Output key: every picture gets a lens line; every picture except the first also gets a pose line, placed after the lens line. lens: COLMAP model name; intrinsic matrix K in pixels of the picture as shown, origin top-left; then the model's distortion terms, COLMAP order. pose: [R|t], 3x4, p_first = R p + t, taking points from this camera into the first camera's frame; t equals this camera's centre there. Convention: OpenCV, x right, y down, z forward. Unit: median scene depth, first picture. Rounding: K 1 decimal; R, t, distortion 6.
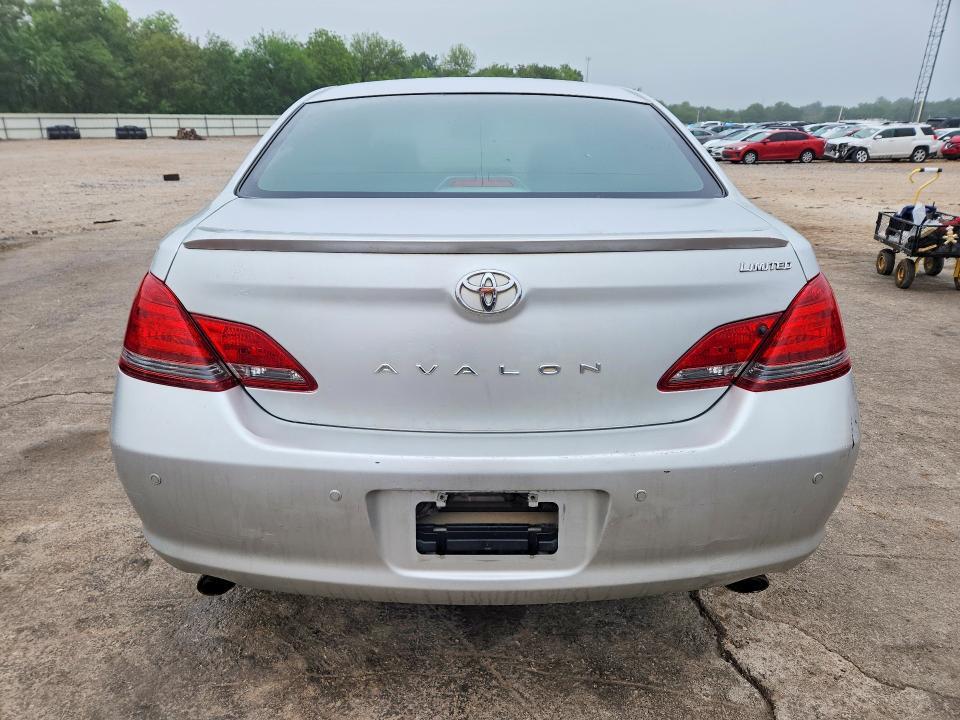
lens RADIAL K [[714.7, 0, 469.1], [0, 714.7, 361.4], [0, 0, 1]] dist [0.081778, -0.100779]
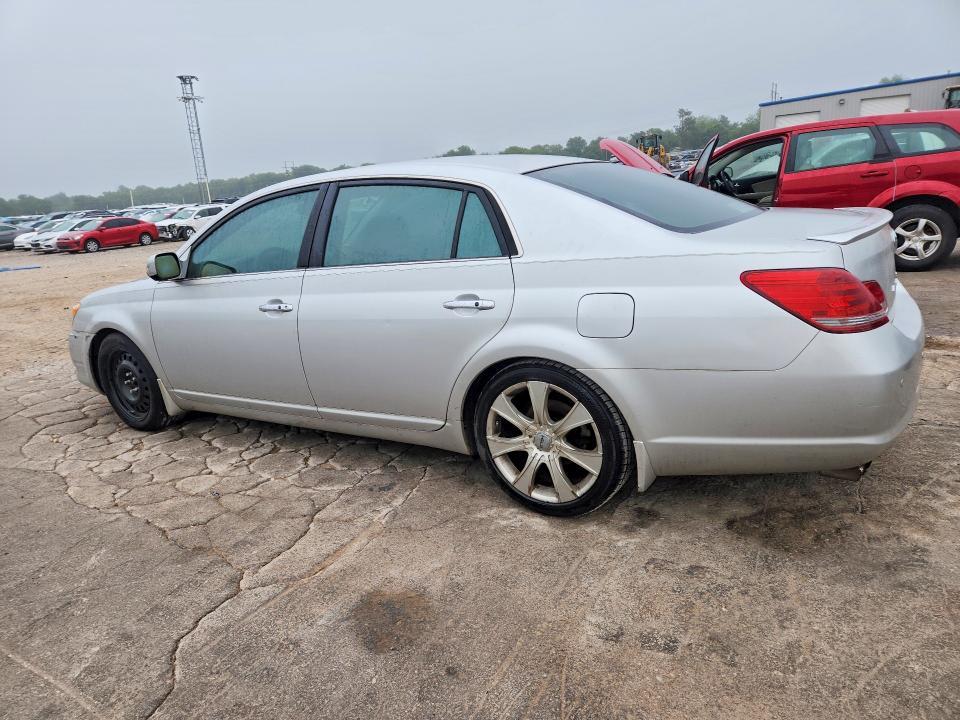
lens RADIAL K [[714.7, 0, 469.1], [0, 714.7, 361.4], [0, 0, 1]] dist [0.081778, -0.100779]
pose [[0.462088, -0.242719, 0.852972, -0.263115], [0.341125, 0.936463, 0.081676, -0.040481], [-0.818601, 0.253229, 0.515526, 0.112903]]
